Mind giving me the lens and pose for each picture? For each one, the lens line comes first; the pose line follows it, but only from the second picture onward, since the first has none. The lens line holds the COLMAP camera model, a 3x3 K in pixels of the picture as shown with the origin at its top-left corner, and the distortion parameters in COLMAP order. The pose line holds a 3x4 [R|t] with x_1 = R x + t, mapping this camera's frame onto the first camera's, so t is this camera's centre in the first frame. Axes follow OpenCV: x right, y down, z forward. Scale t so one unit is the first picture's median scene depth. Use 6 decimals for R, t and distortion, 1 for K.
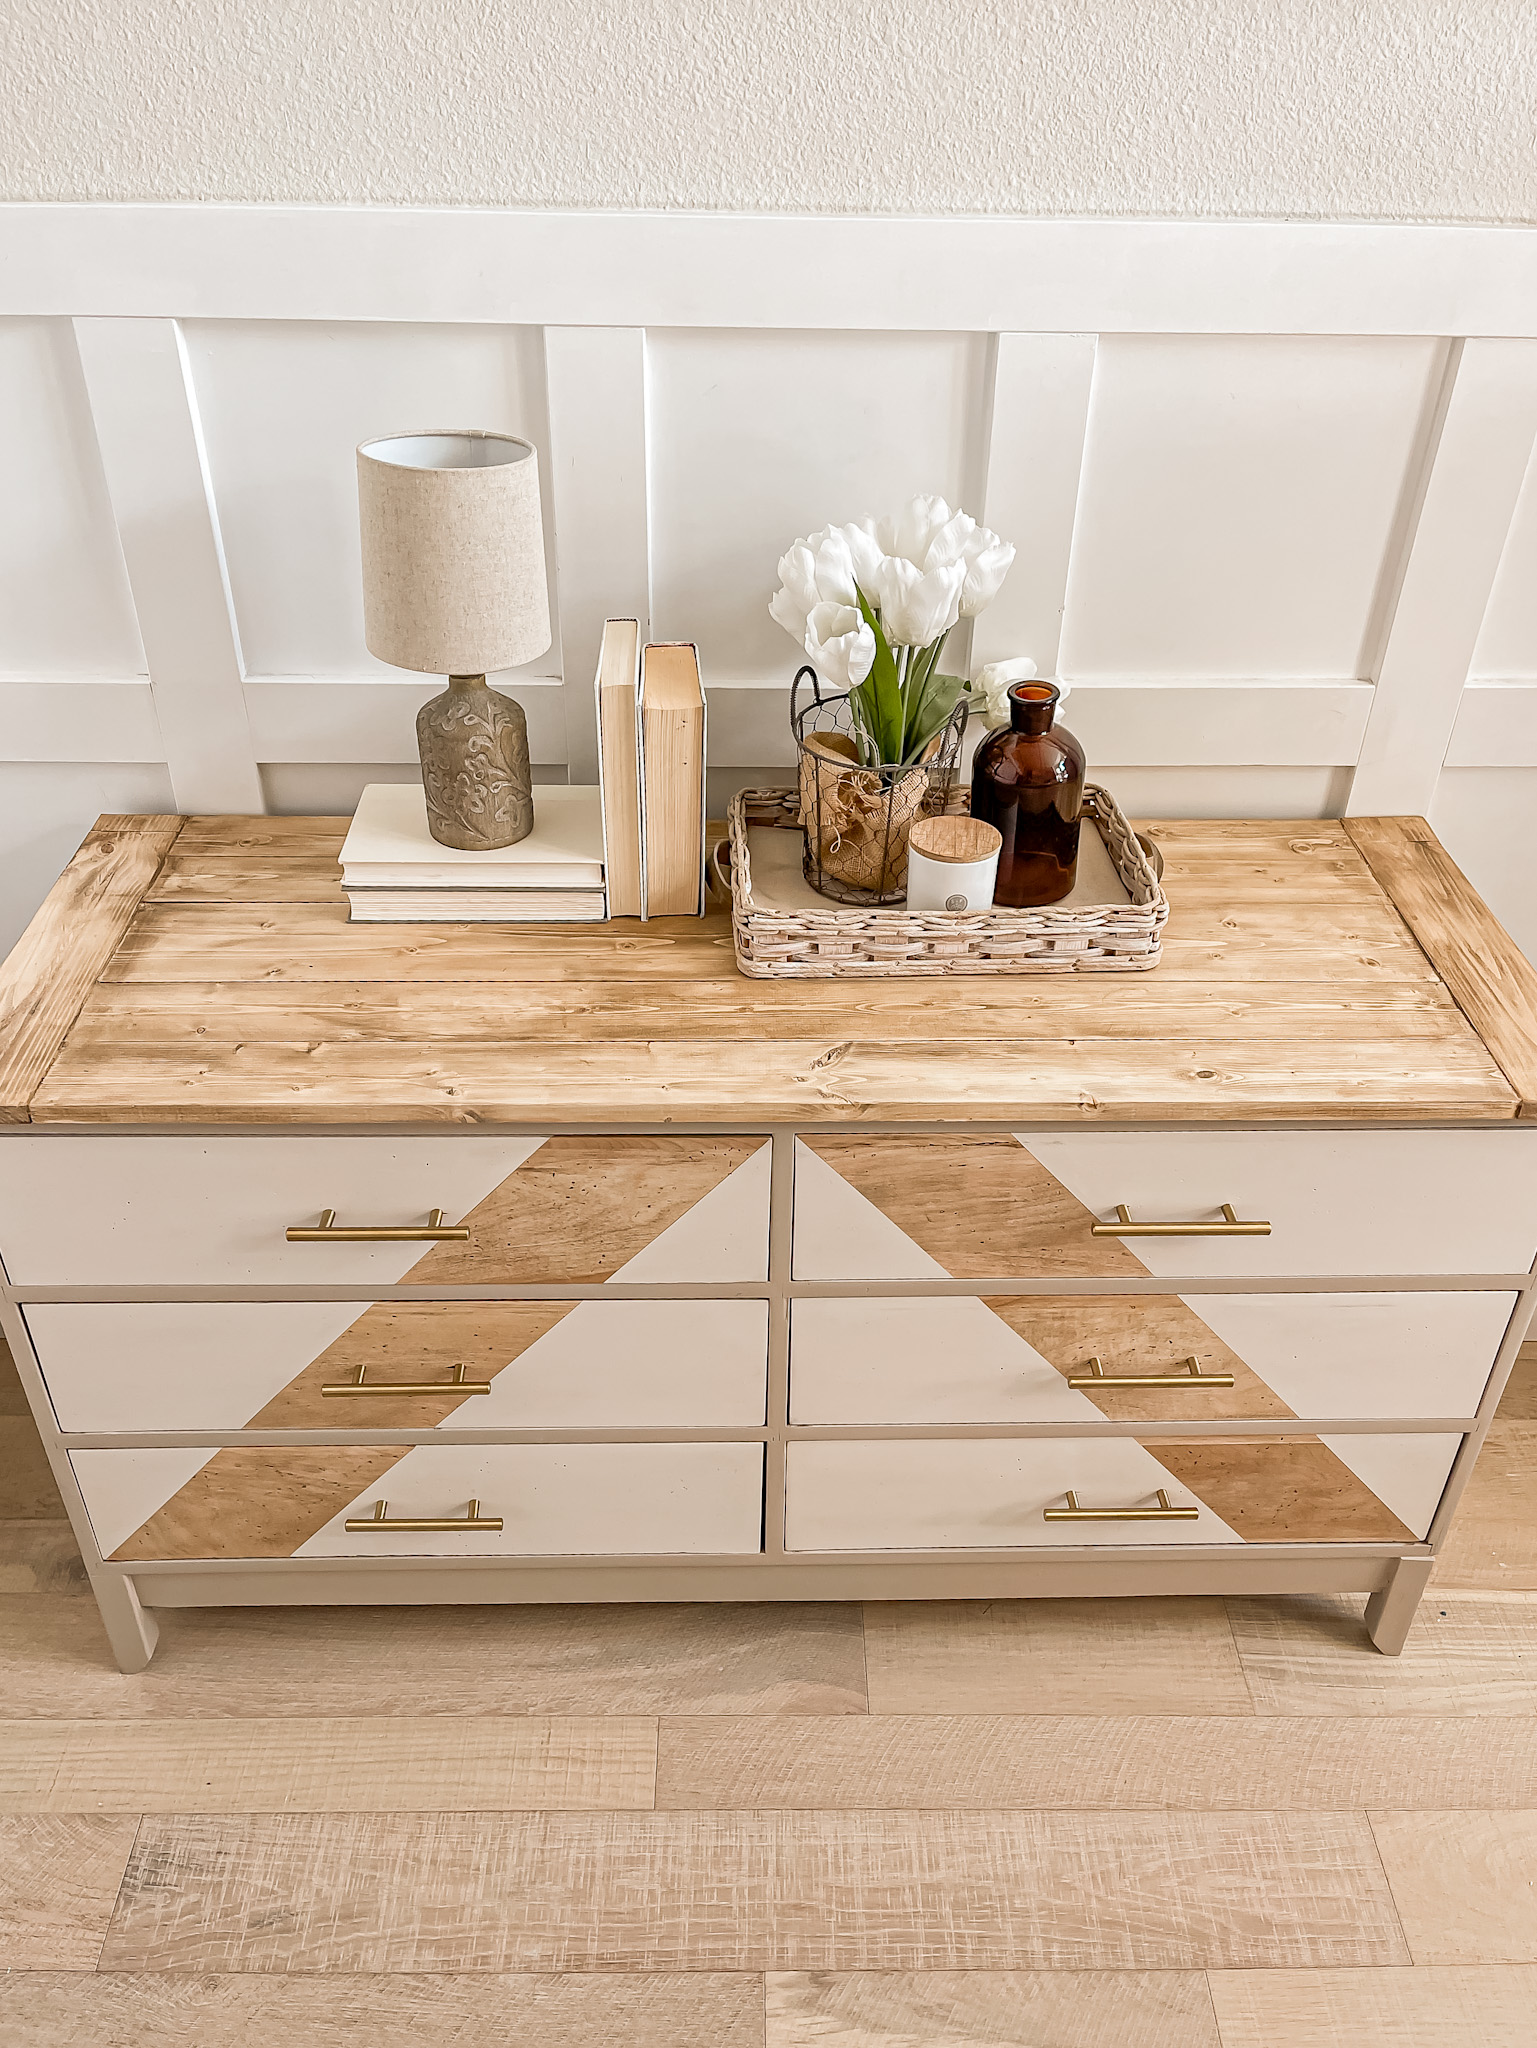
lens RADIAL K [[1633.2, 0, 773.1], [0, 1633.2, 1033.6], [0, 0, 1]] dist [0.090074, -0.122144]
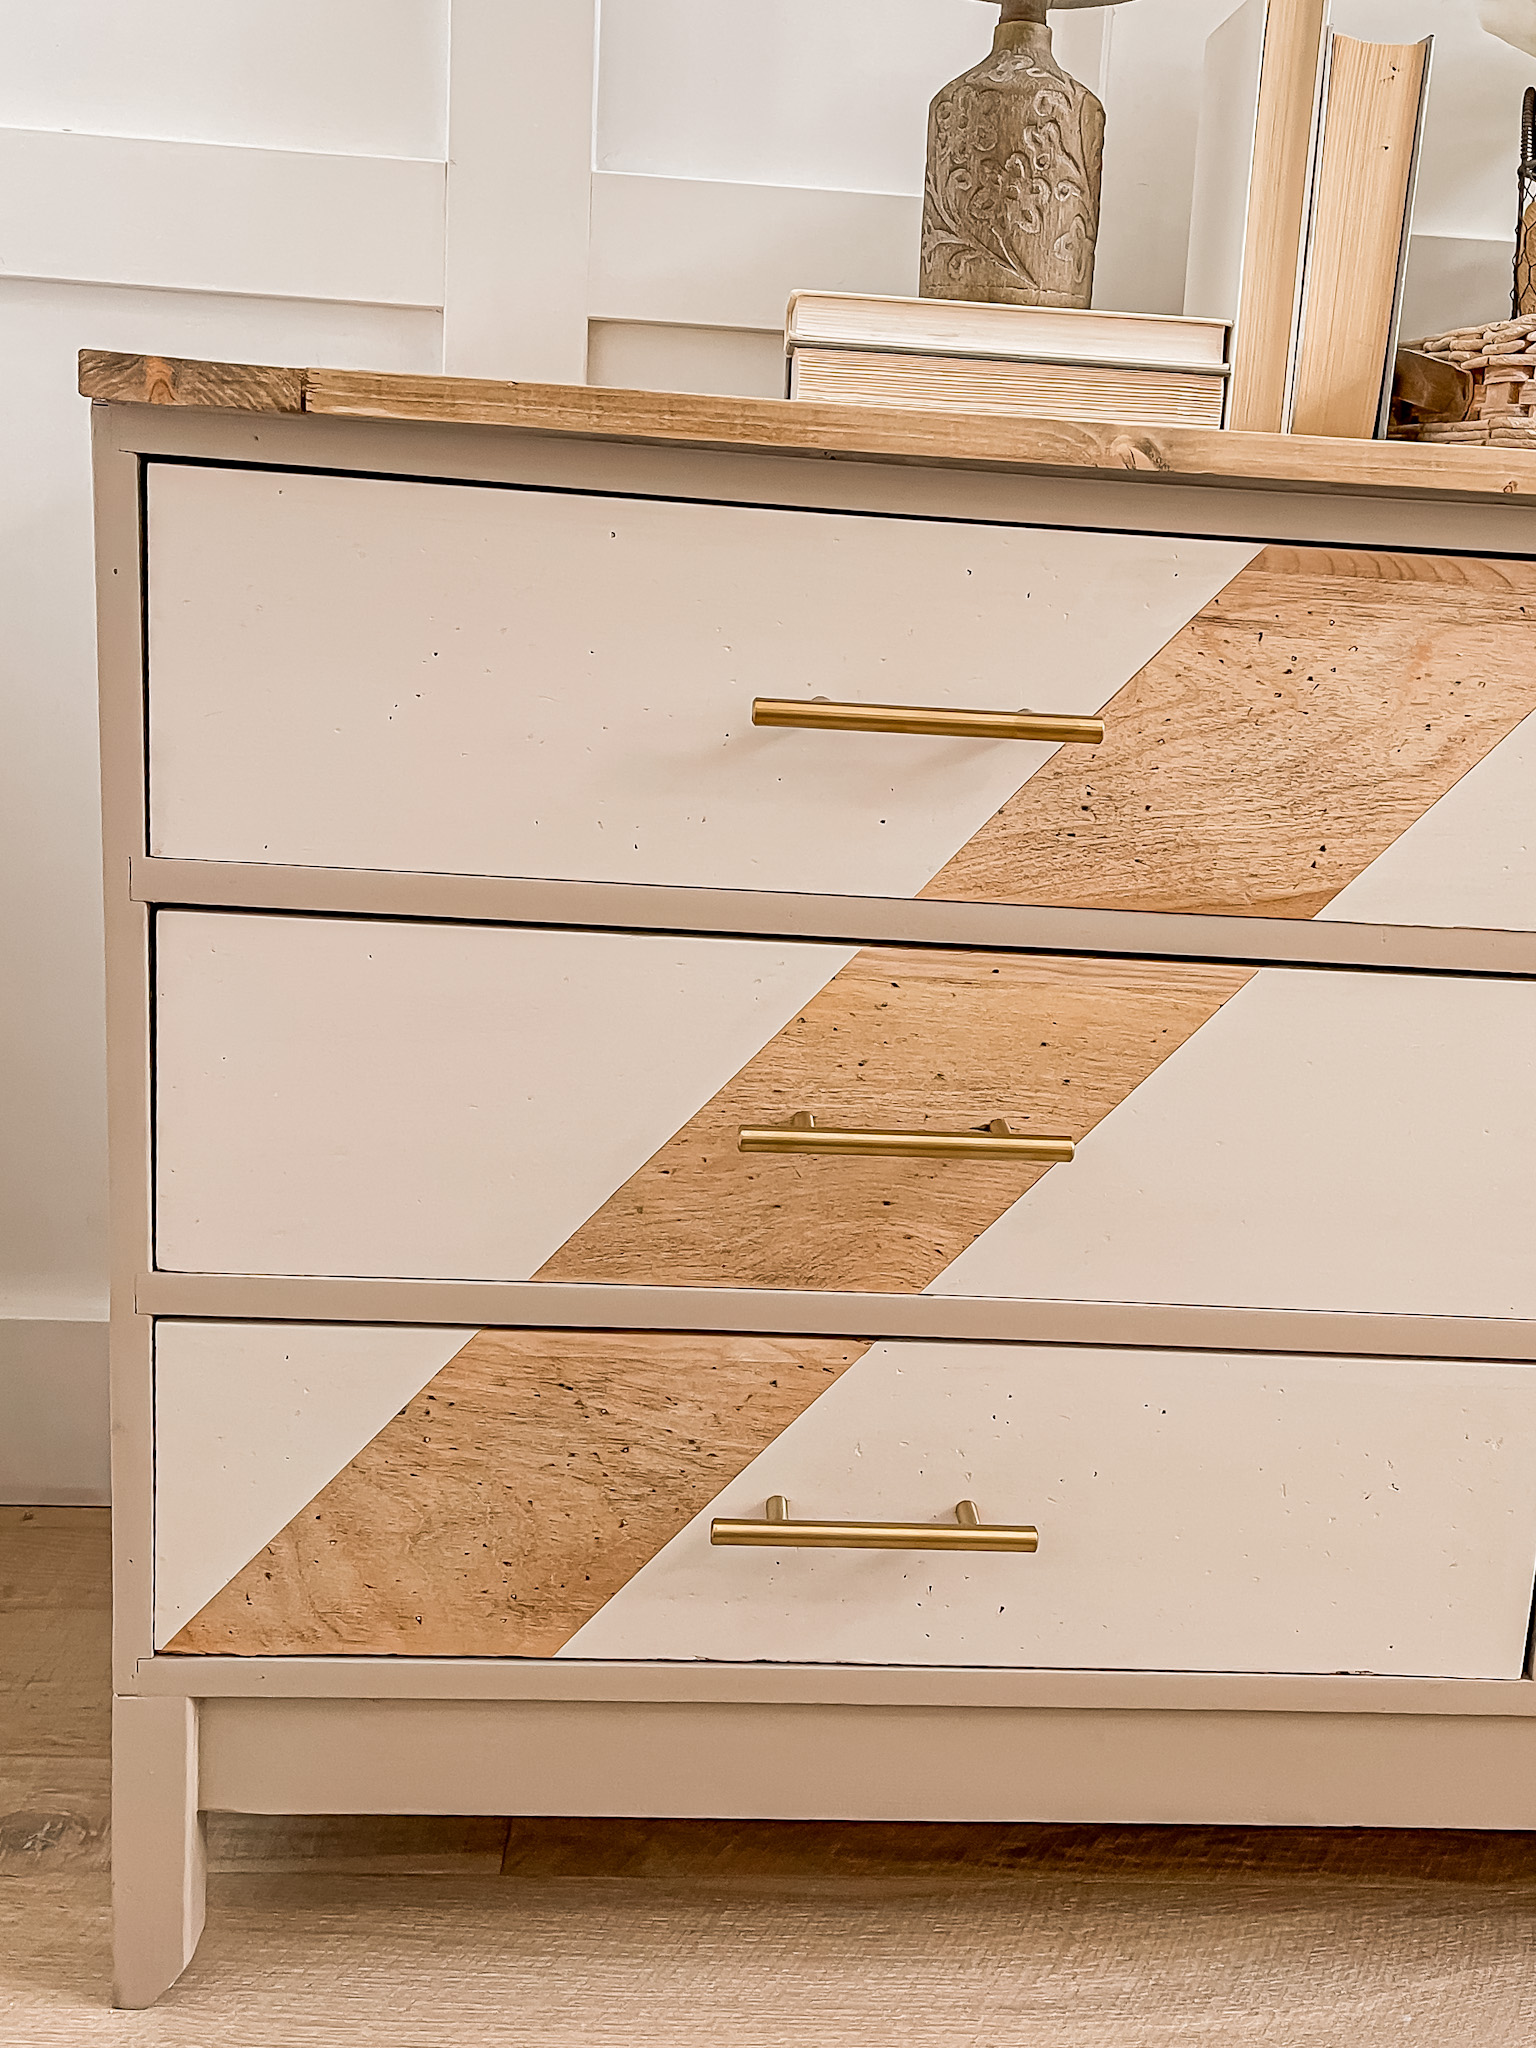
lens RADIAL K [[2090.0, 0, 927.9], [0, 2090.0, 896.7], [0, 0, 1]] dist [0.121606, -0.248593]
pose [[0.997485, 0.035575, 0.061311, -0.259839], [-0.008208, 0.917090, -0.398597, 0.401828], [-0.070407, 0.397091, 0.915075, 0.400433]]
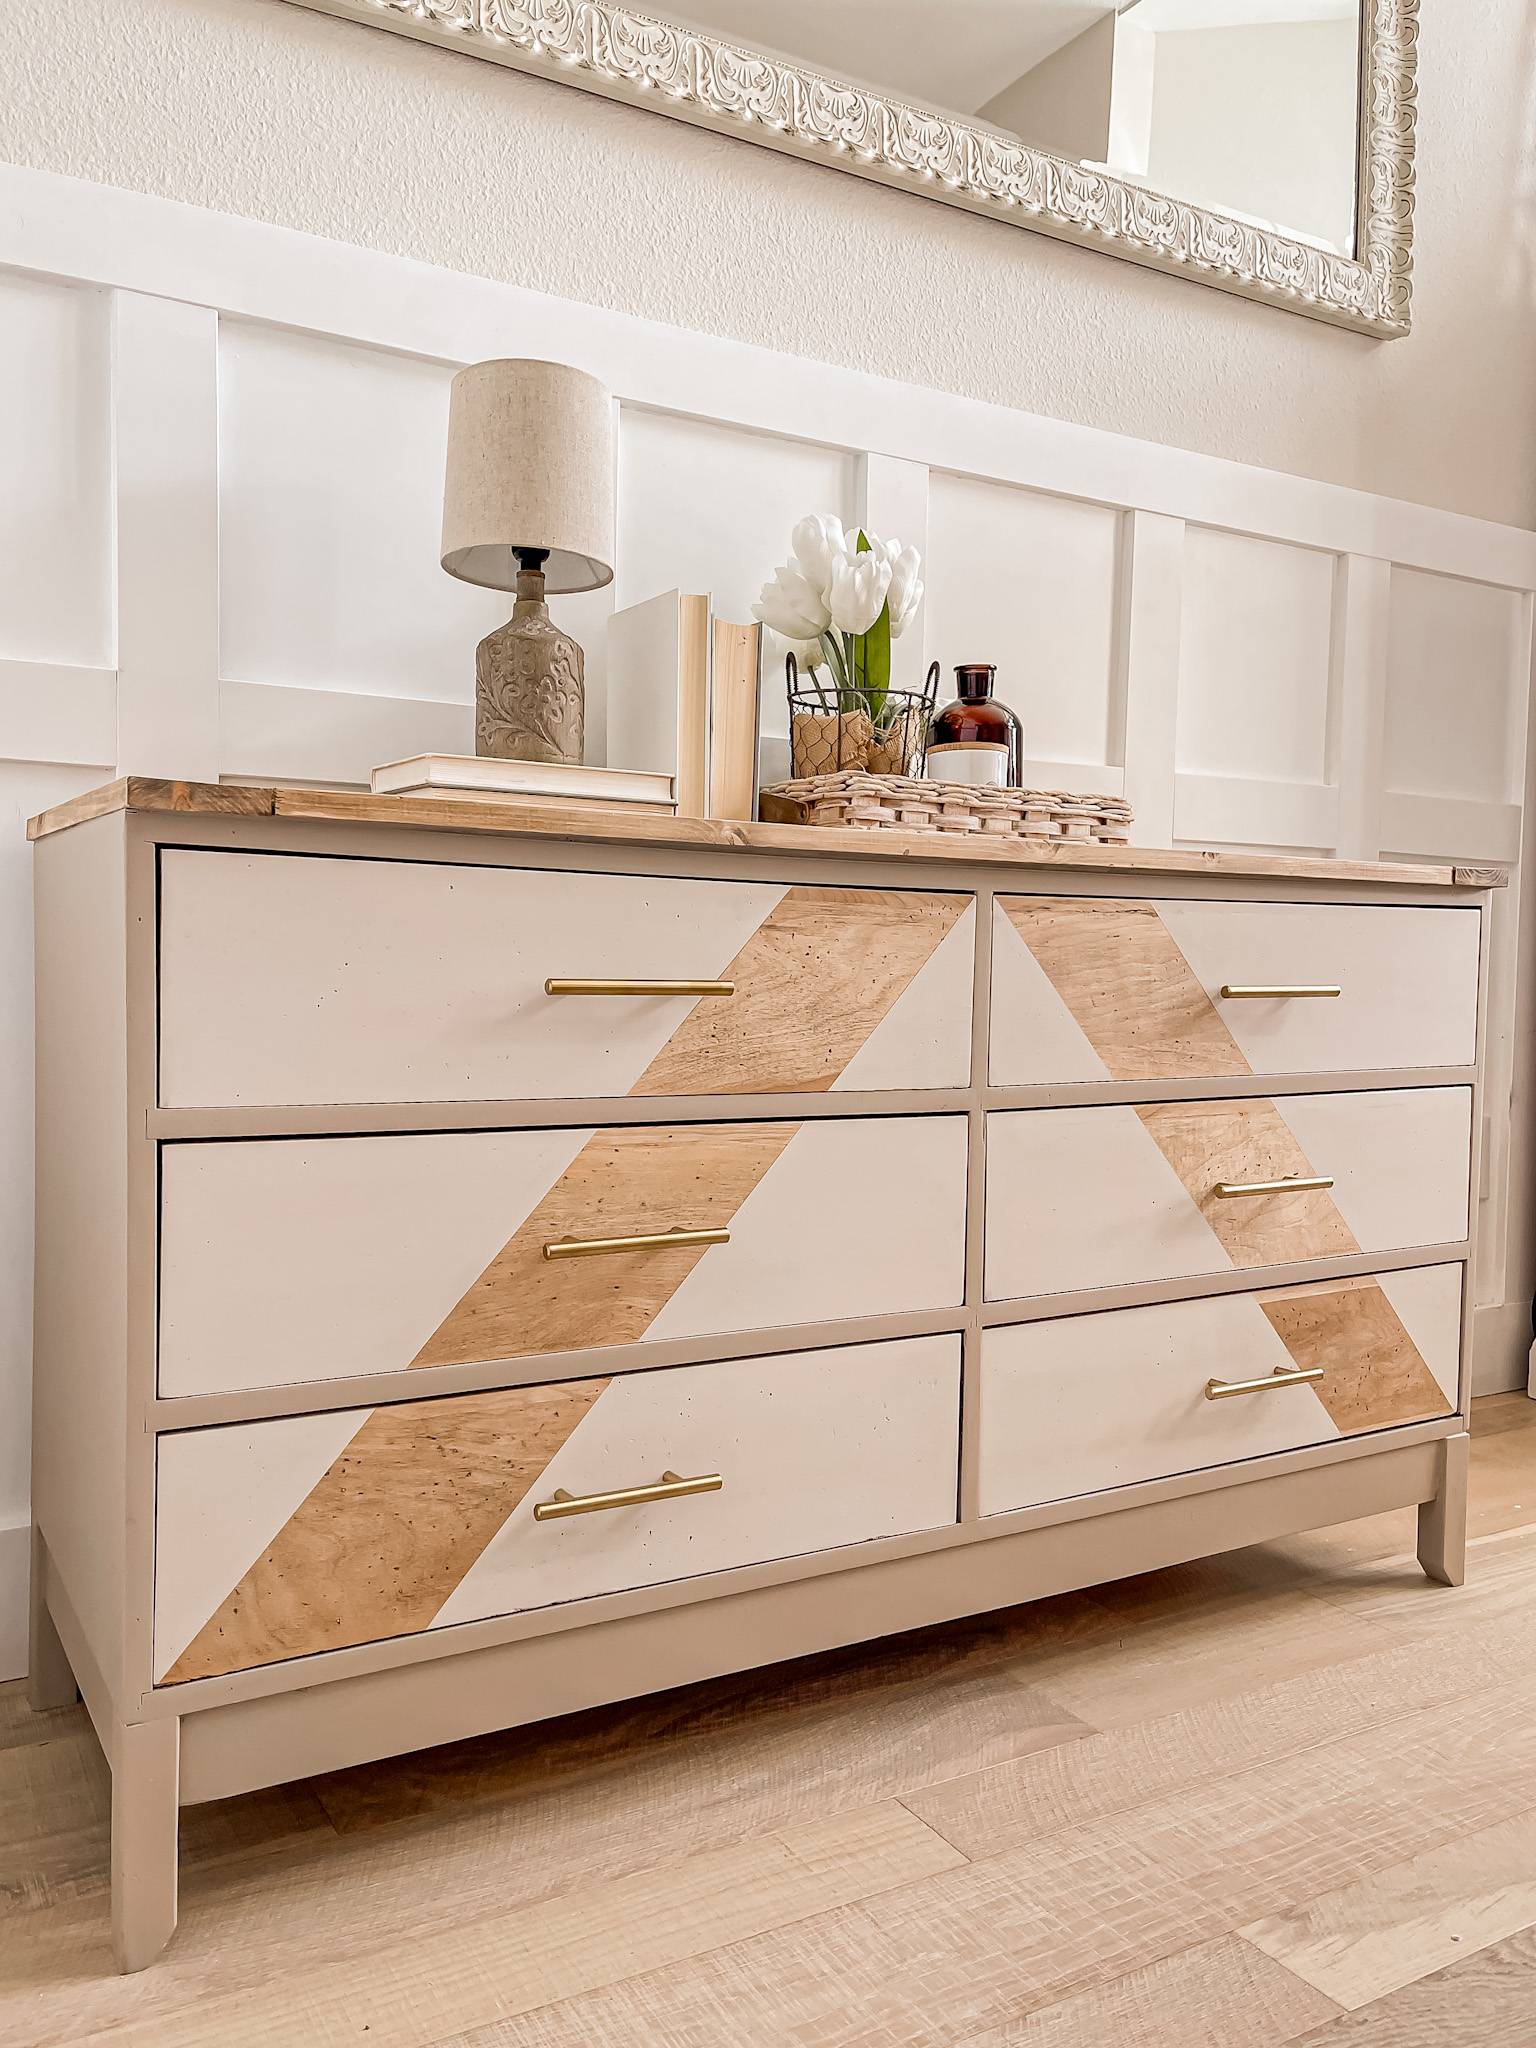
lens RADIAL K [[1594.4, 0, 768.0], [0, 1594.4, 1024.0], [0, 0, 1]] dist [0.089773, -0.123279]
pose [[0.868861, -0.020729, 0.494622, -0.563635], [0.279598, 0.845064, -0.455731, 0.509333], [-0.408540, 0.534263, 0.740039, 0.329670]]
